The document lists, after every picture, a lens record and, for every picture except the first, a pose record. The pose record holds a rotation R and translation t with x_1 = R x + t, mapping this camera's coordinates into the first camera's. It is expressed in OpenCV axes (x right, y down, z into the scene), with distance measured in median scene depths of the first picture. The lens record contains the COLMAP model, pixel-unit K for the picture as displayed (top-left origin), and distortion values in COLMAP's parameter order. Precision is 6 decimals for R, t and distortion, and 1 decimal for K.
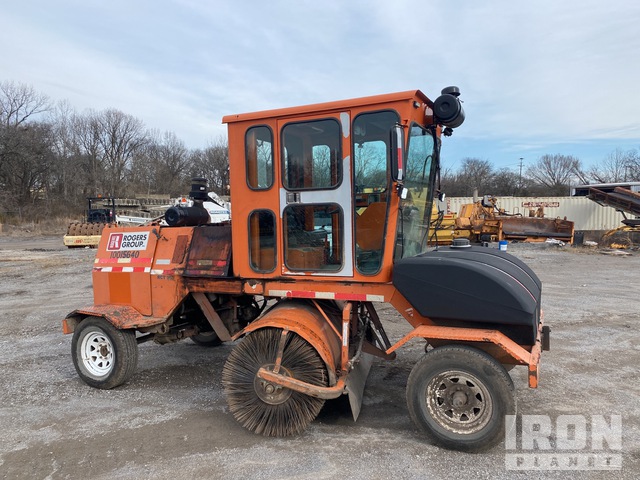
lens RADIAL K [[484.2, 0, 320.0], [0, 484.2, 240.0], [0, 0, 1]] dist [0.001755, -0.000827]
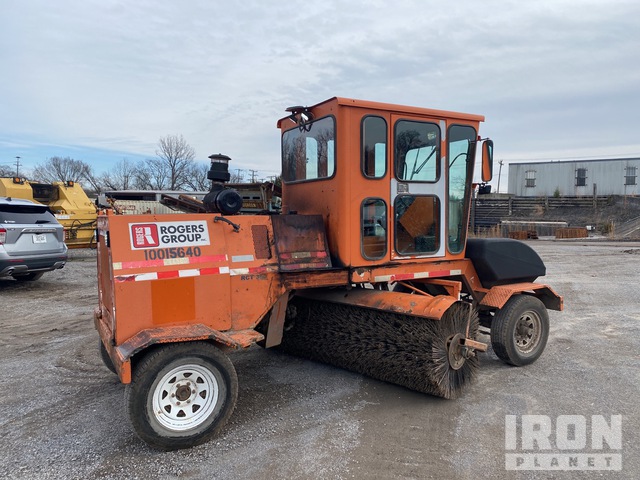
lens RADIAL K [[484.2, 0, 320.0], [0, 484.2, 240.0], [0, 0, 1]] dist [0.001755, -0.000827]
pose [[0.584415, -0.023683, 0.811109, -0.918684], [0.030946, 0.999497, 0.006887, 0.014026], [-0.810864, 0.021076, 0.584854, 0.450662]]
